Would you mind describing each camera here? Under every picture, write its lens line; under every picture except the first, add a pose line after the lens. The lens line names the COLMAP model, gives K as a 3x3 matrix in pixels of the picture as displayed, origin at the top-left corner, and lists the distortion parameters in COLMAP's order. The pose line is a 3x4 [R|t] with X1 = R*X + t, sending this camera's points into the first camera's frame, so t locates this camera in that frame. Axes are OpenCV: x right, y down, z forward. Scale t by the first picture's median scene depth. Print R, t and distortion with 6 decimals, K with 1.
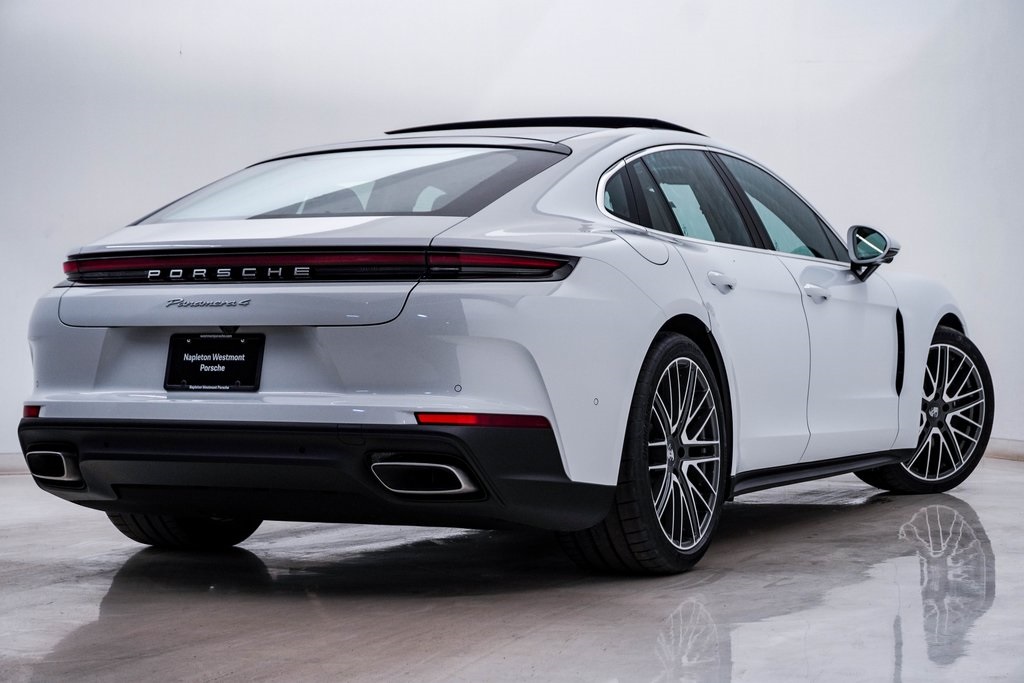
lens RADIAL K [[2278.2, 0, 512.0], [0, 2278.2, 341.5], [0, 0, 1]] dist [-0.064498, -0.135657]
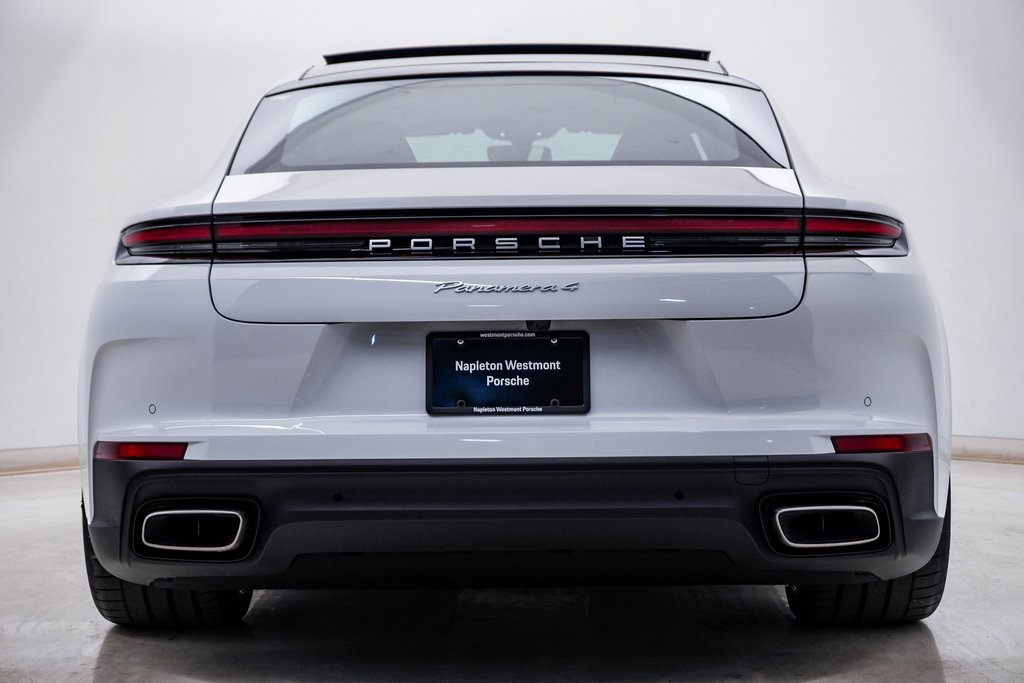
lens RADIAL K [[2653.3, 0, 512.0], [0, 2653.3, 341.5], [0, 0, 1]] dist [-0.500830, -0.247678]
pose [[0.895686, -0.010024, 0.444575, -0.486460], [0.010089, 0.999947, 0.002221, -0.002172], [-0.444573, 0.002496, 0.895739, 0.278145]]
